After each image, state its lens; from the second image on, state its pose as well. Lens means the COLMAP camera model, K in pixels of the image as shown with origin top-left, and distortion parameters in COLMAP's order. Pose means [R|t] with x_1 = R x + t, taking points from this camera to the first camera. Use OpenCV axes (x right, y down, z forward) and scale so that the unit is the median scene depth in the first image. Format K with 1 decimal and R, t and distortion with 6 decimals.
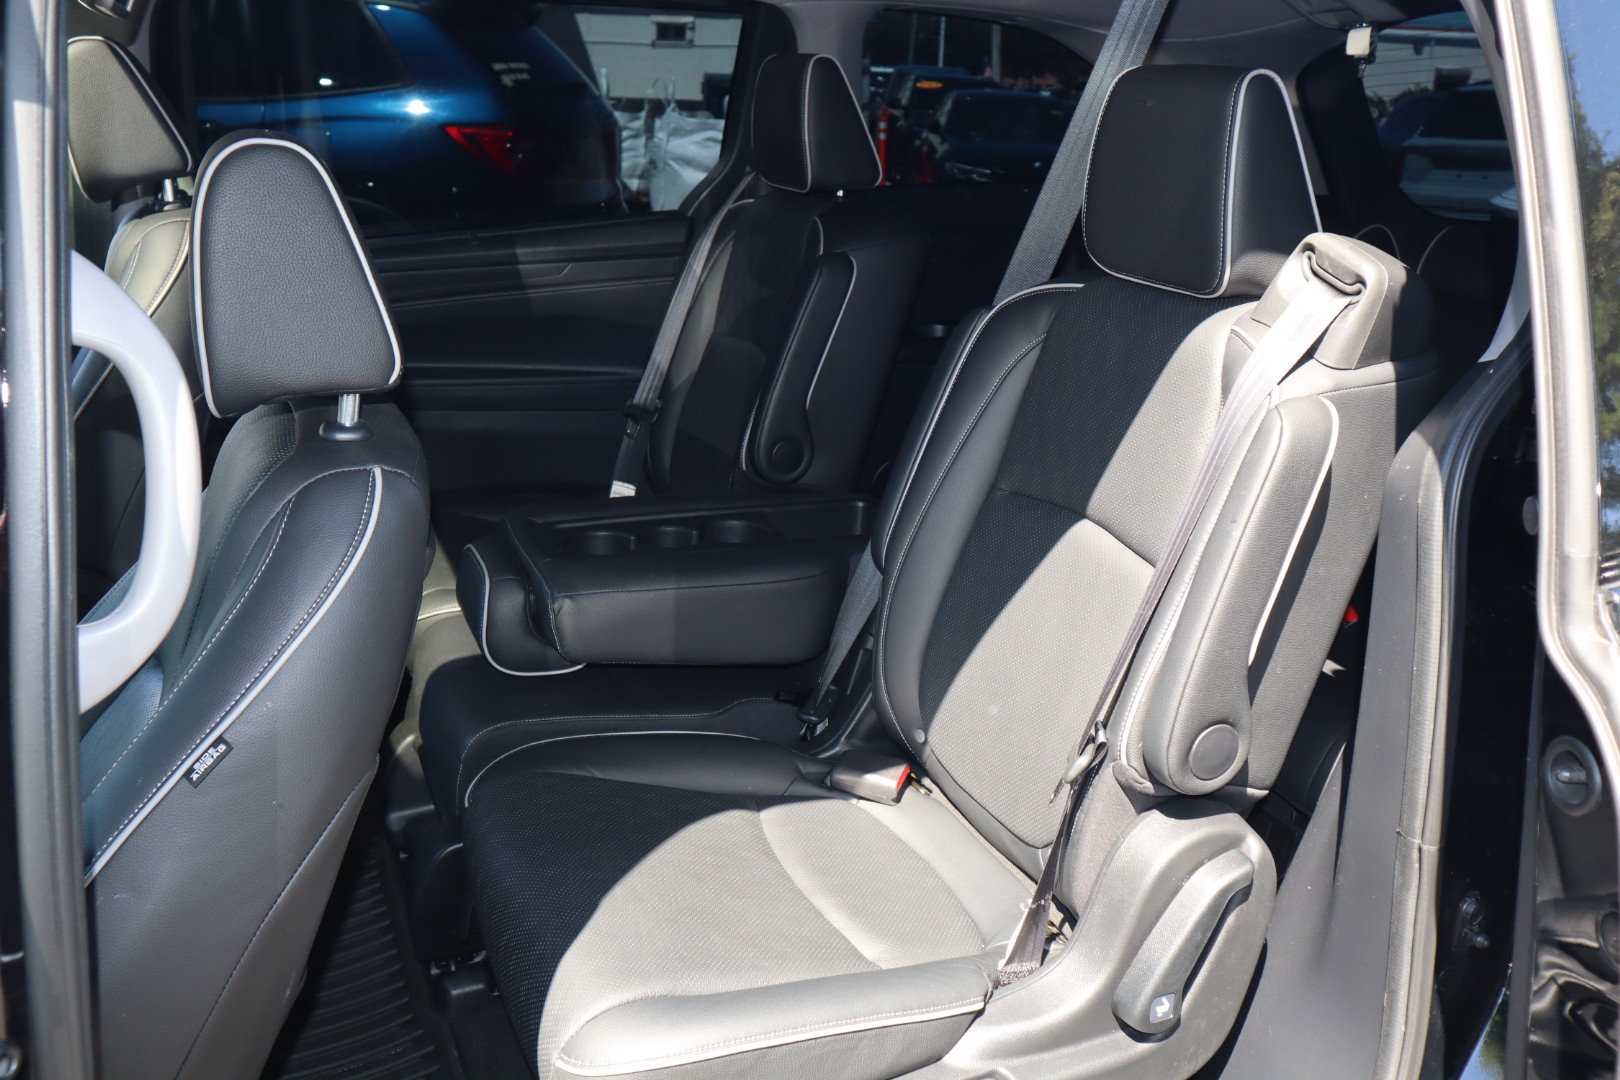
lens RADIAL K [[1311.3, 0, 810.8], [0, 1311.3, 545.8], [0, 0, 1]] dist [-0.080088, 0.092380]
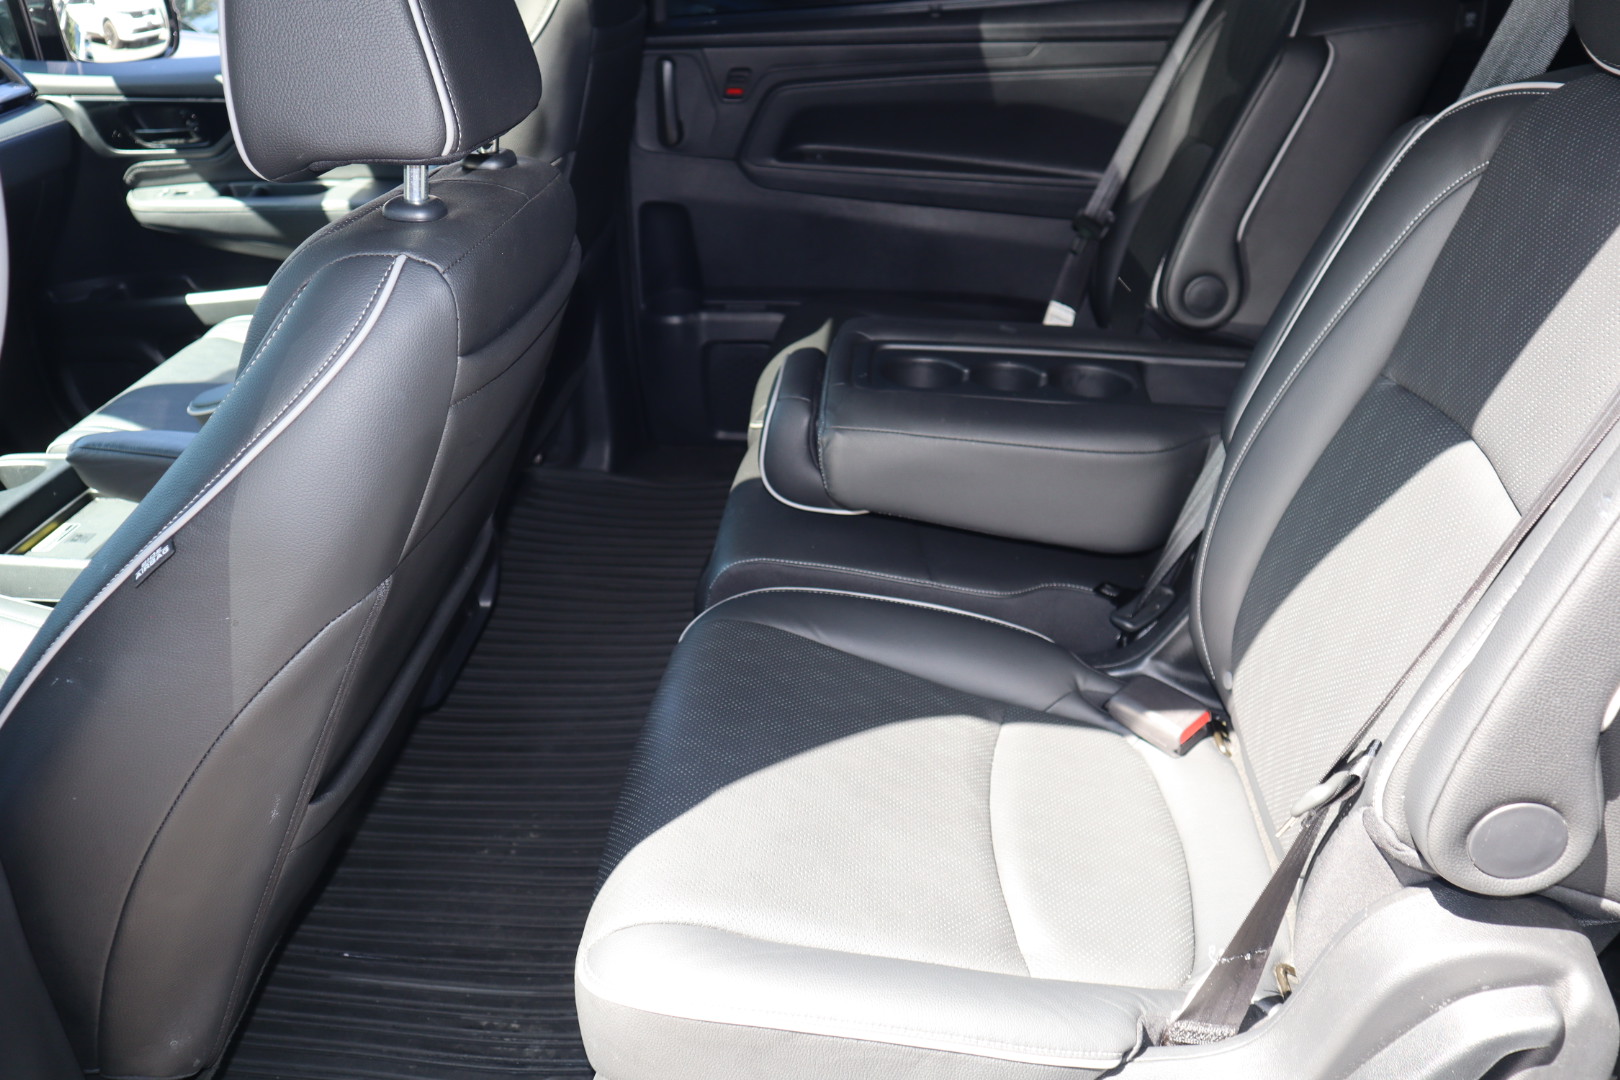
lens RADIAL K [[1311.3, 0, 810.8], [0, 1311.3, 536.6], [0, 0, 1]] dist [-0.080088, 0.092380]
pose [[0.882114, 0.193151, -0.429614, 0.181184], [-0.131112, 0.976699, 0.169908, -0.036515], [0.452422, -0.093550, 0.886884, 0.215557]]
